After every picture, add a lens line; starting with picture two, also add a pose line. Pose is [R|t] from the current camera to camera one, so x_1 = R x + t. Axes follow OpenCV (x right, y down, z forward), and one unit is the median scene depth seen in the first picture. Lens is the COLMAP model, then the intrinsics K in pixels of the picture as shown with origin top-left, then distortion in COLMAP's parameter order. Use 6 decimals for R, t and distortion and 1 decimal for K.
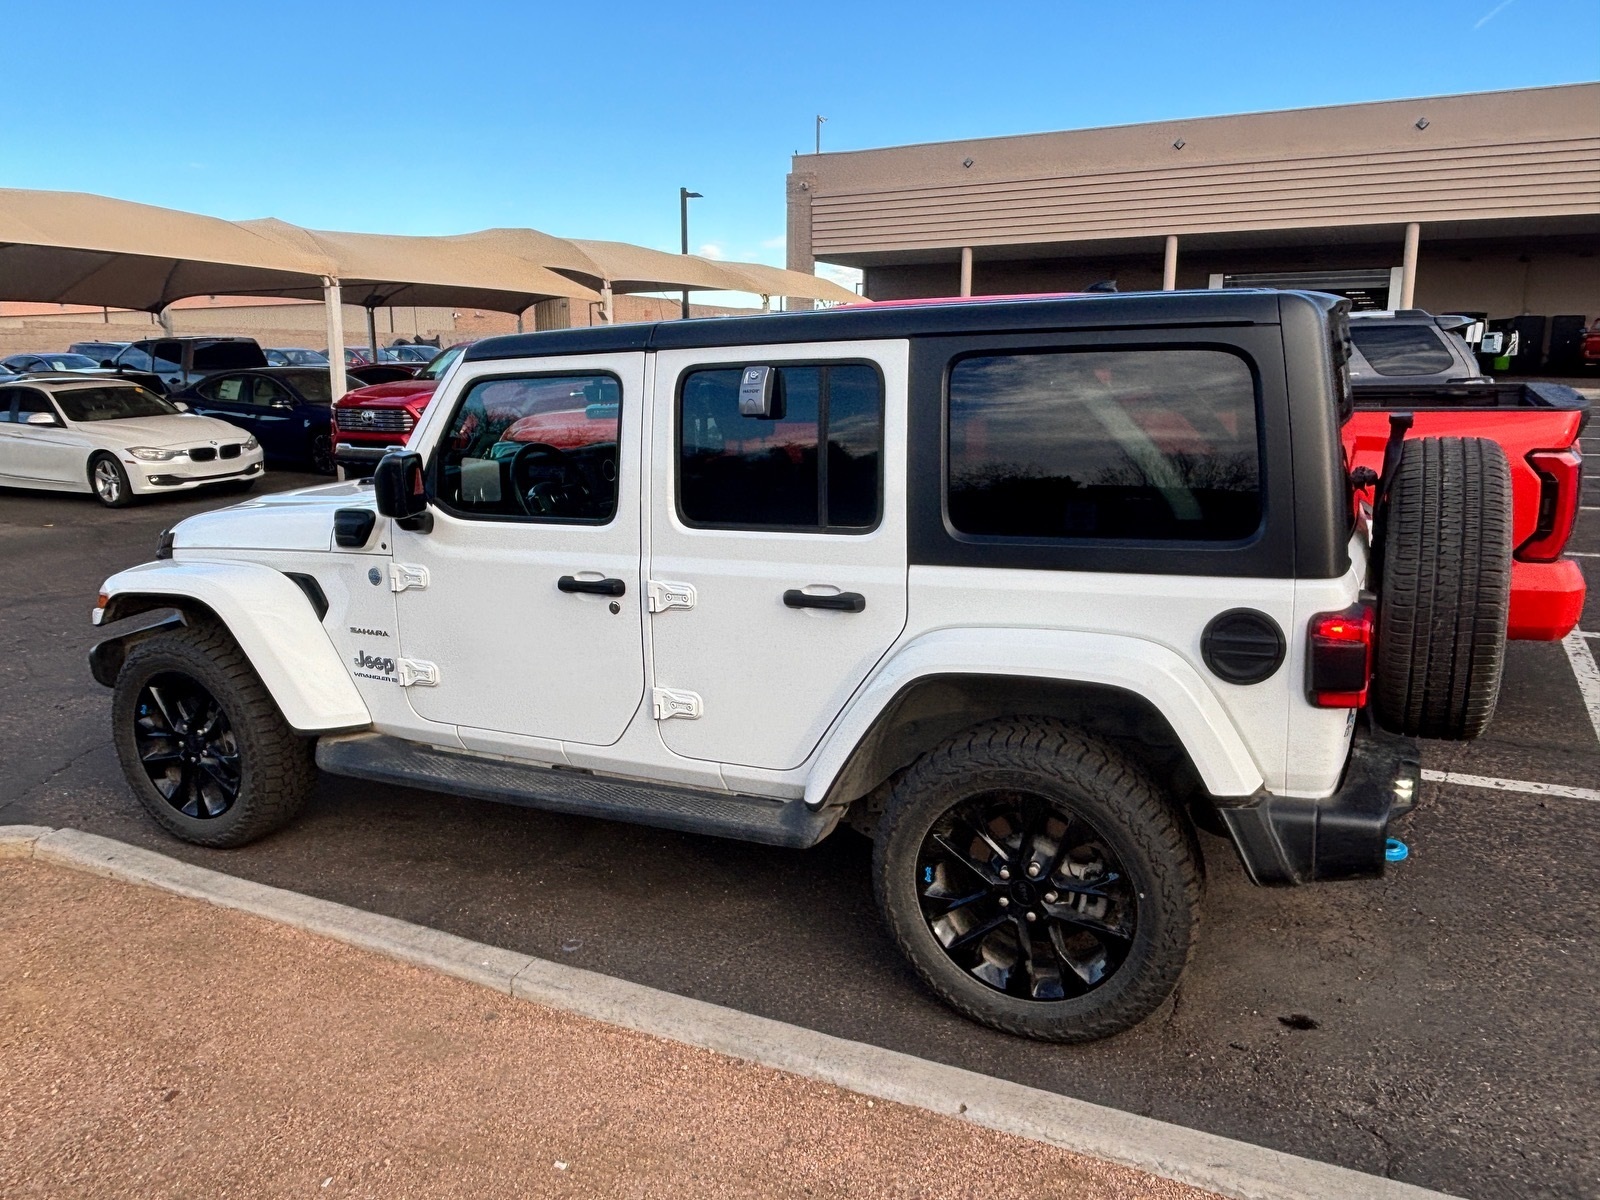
lens RADIAL K [[1177.4, 0, 800.0], [0, 1177.4, 600.0], [0, 0, 1]] dist [-0.005023, -0.004295]
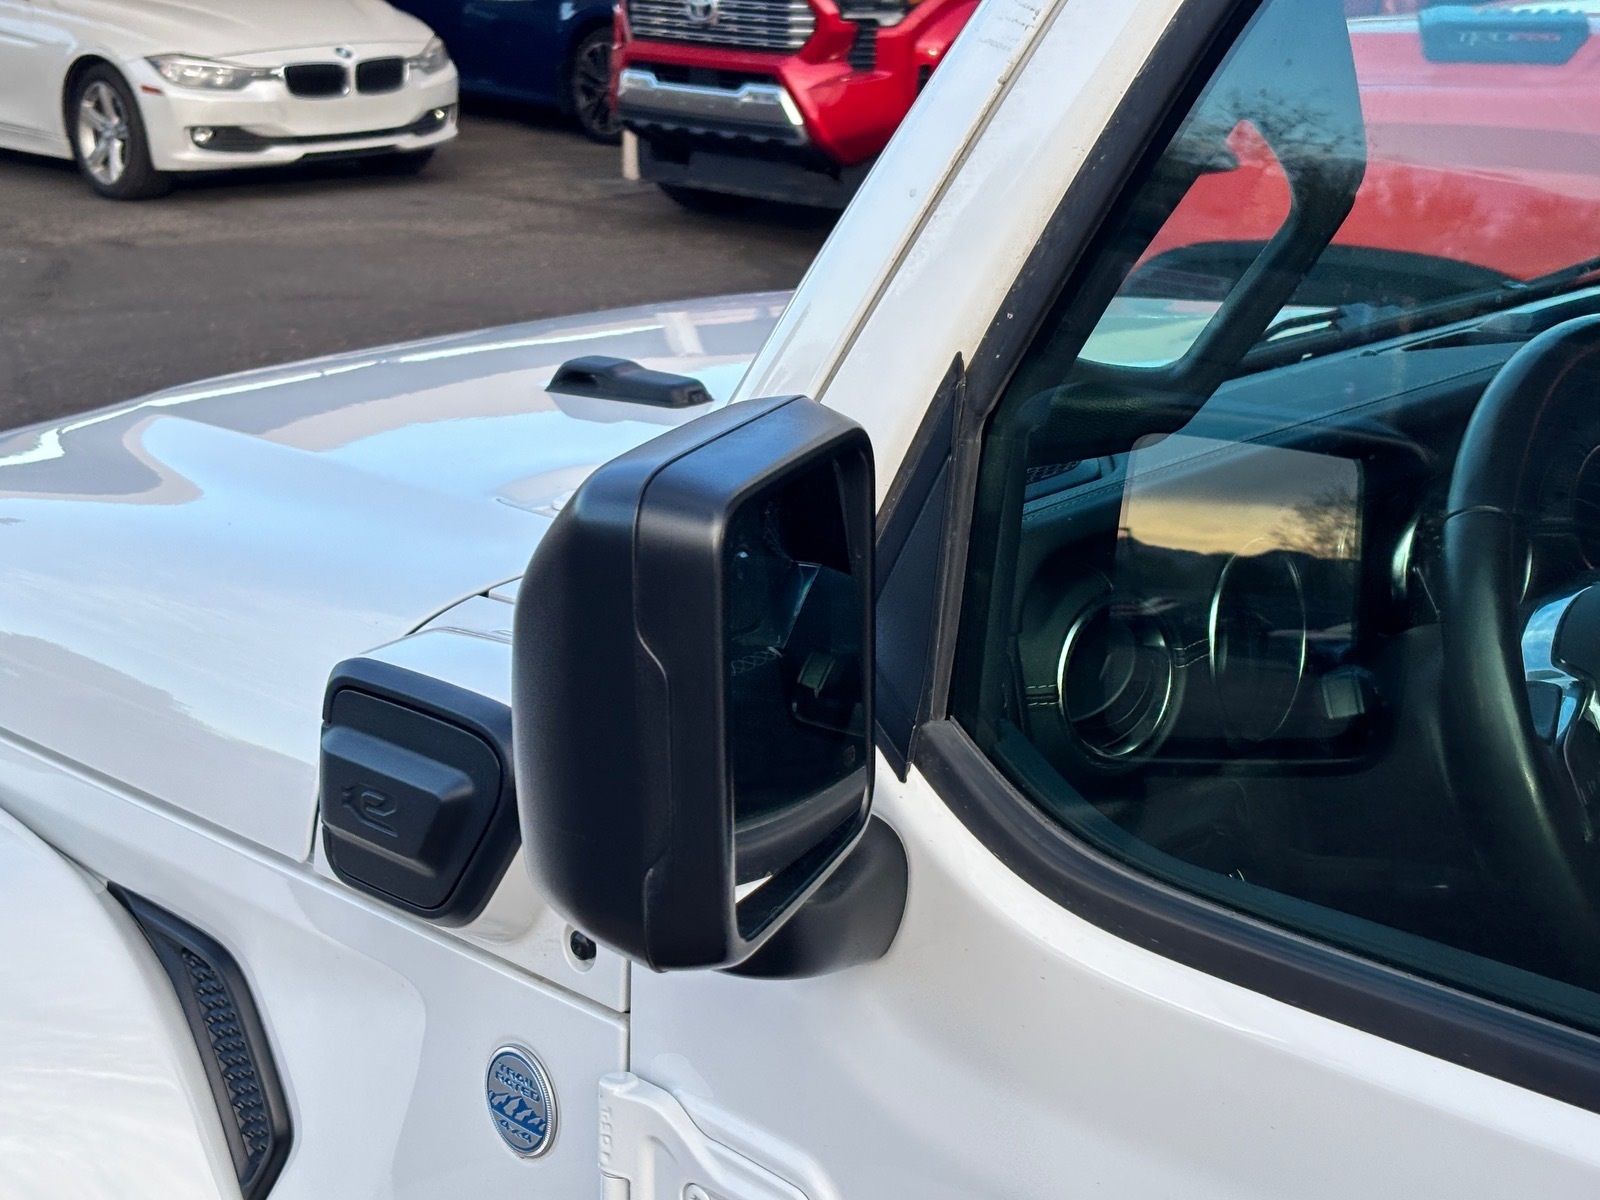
lens RADIAL K [[2291.1, 0, 800.0], [0, 2291.1, 600.0], [0, 0, 1]] dist [0.031976, 0.040594]
pose [[0.948619, 0.120388, -0.292624, -0.095773], [-0.091126, 0.989555, 0.111703, -0.050849], [0.303015, -0.079298, 0.949681, 0.285573]]
